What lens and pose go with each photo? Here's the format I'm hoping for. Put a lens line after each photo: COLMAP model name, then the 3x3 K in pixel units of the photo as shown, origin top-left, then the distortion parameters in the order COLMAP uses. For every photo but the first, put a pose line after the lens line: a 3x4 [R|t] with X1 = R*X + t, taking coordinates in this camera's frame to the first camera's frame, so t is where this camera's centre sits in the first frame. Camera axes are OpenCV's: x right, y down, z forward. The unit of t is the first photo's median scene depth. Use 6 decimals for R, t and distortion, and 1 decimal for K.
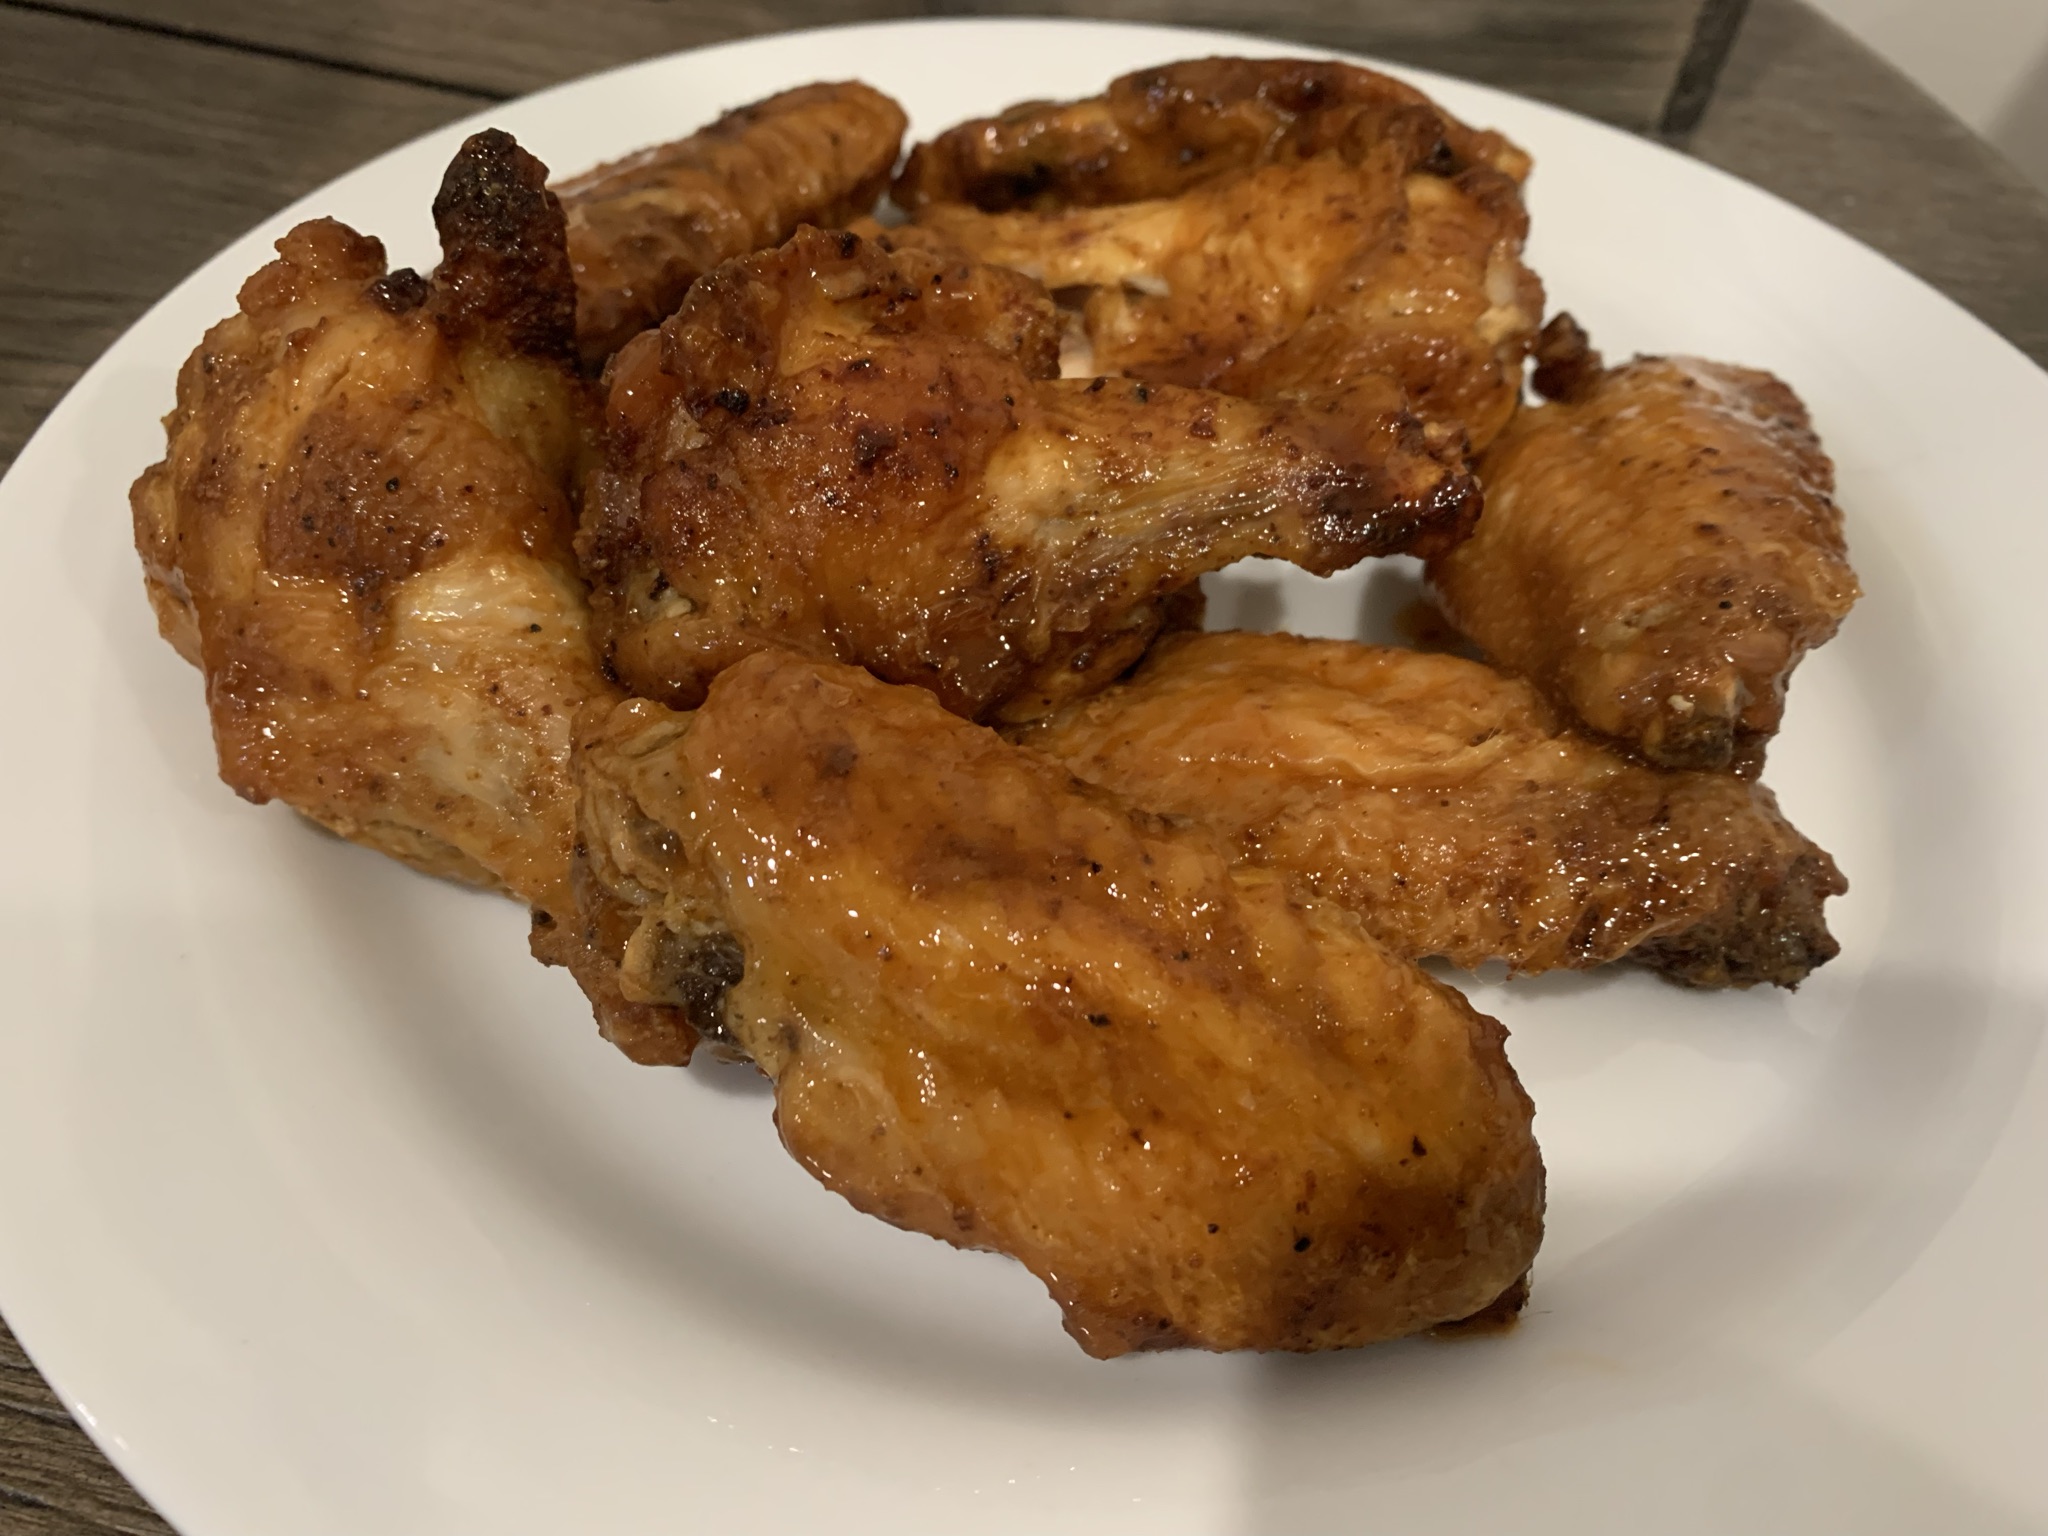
lens RADIAL K [[1547.4, 0, 1024.3], [0, 1547.4, 775.7], [0, 0, 1]] dist [0.004108, -0.004401]
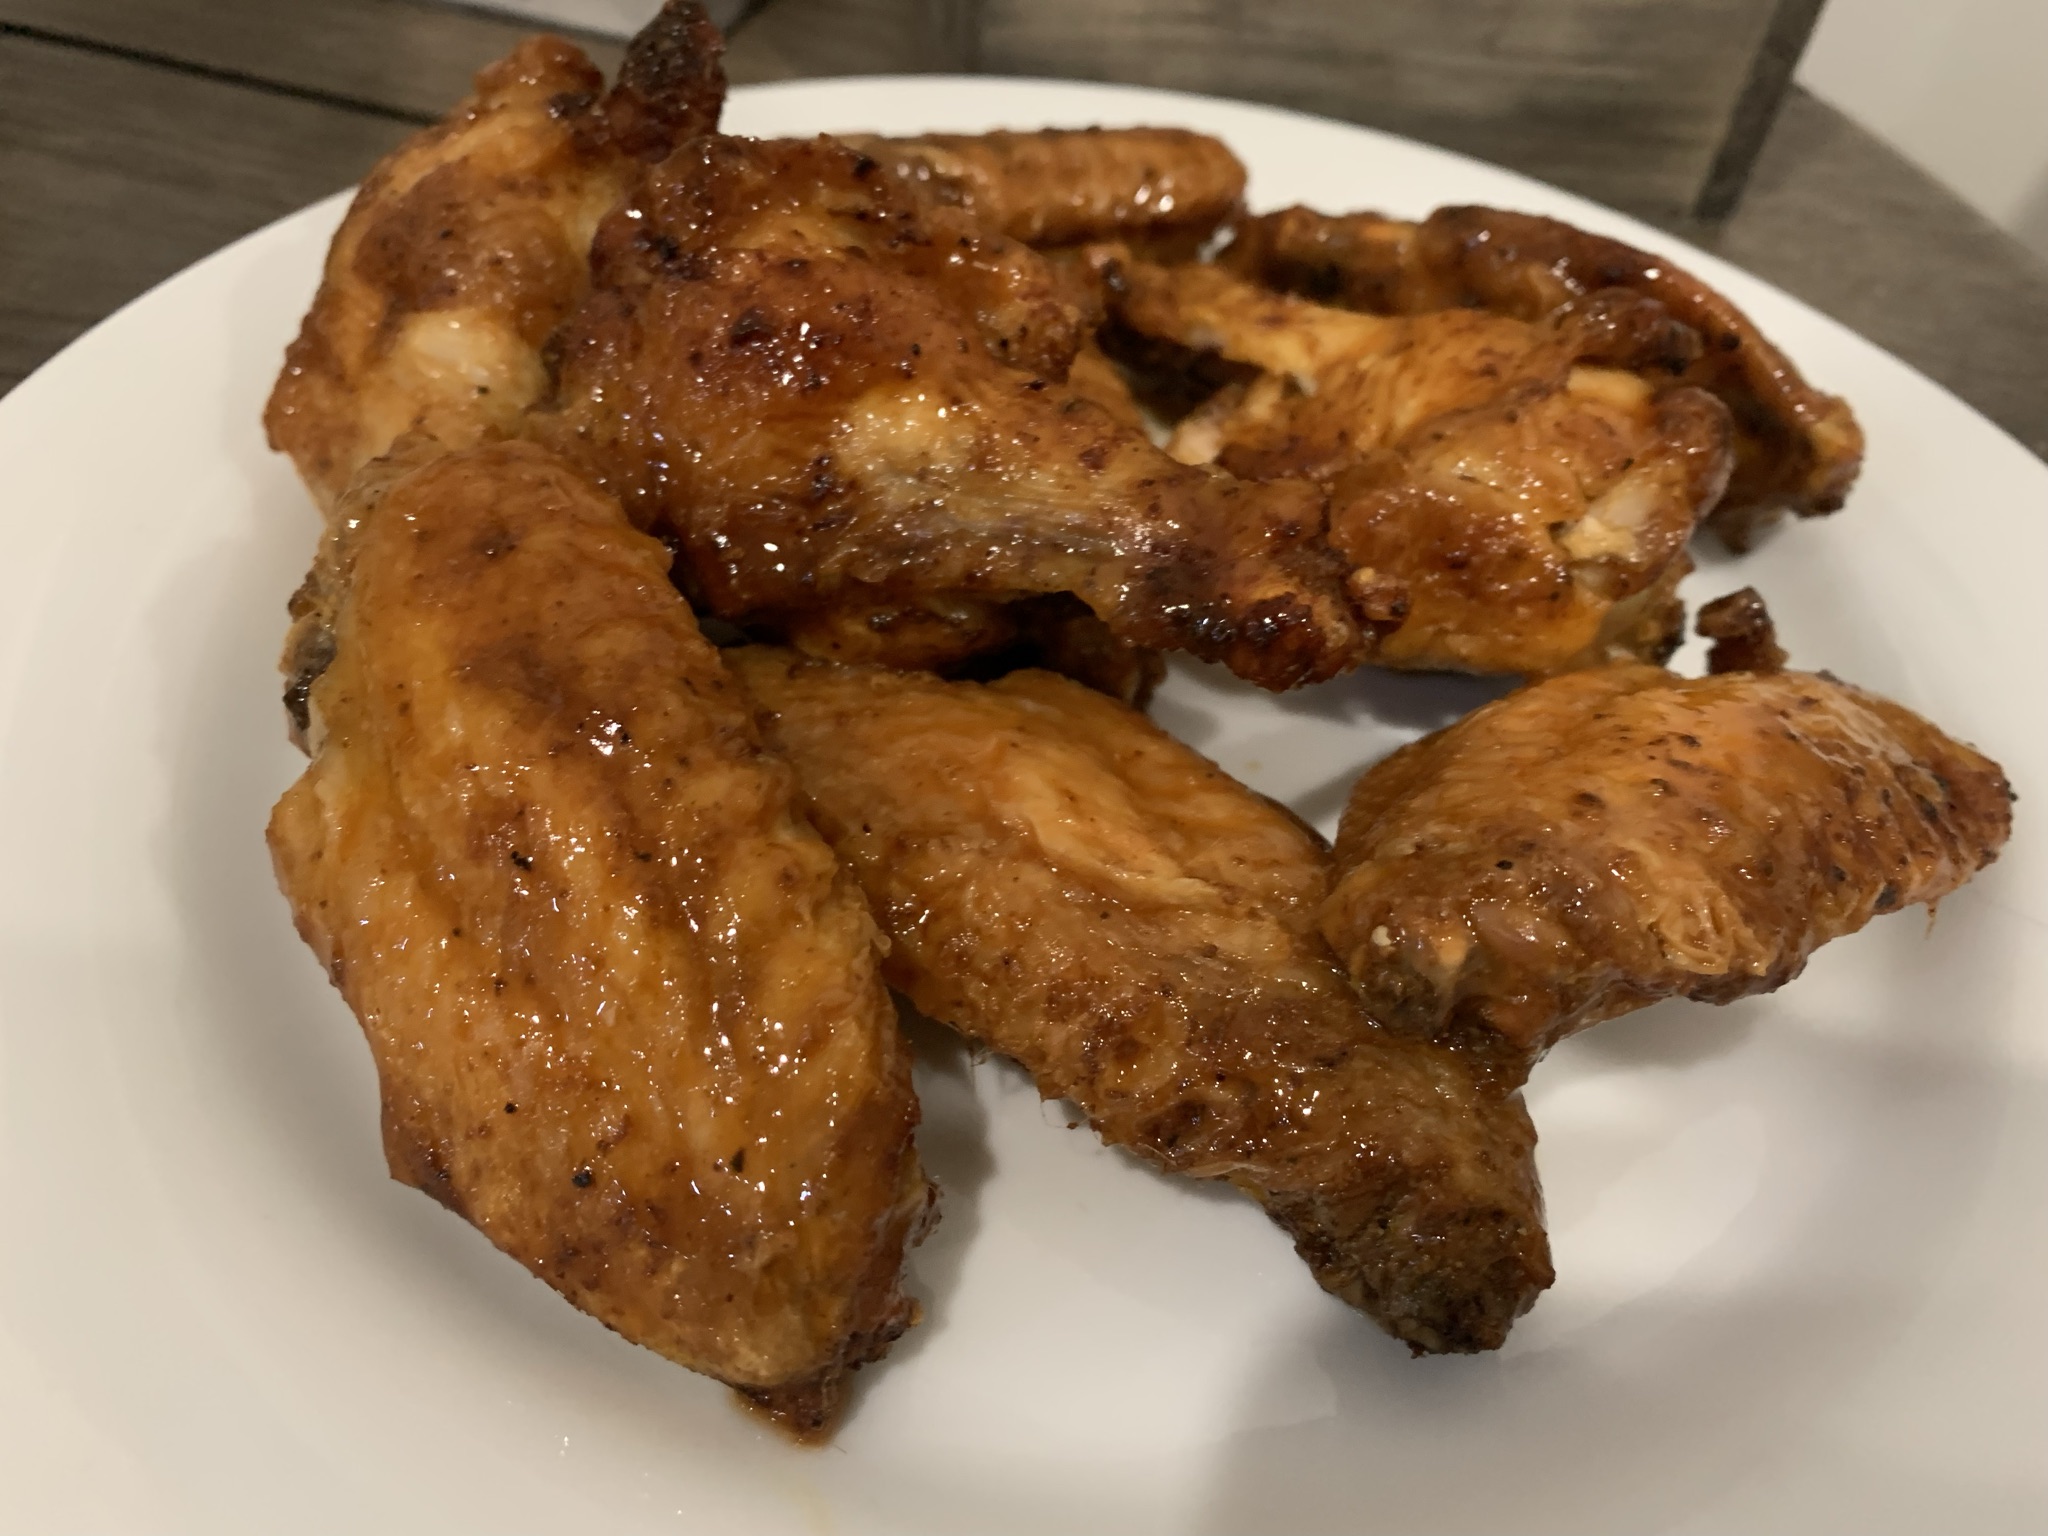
lens RADIAL K [[1547.4, 0, 1027.3], [0, 1547.4, 761.3], [0, 0, 1]] dist [0.004108, -0.004401]
pose [[0.816139, 0.431399, -0.384463, 0.524516], [-0.470890, 0.882138, -0.009776, -0.030380], [0.334932, 0.189018, 0.923089, 0.143461]]
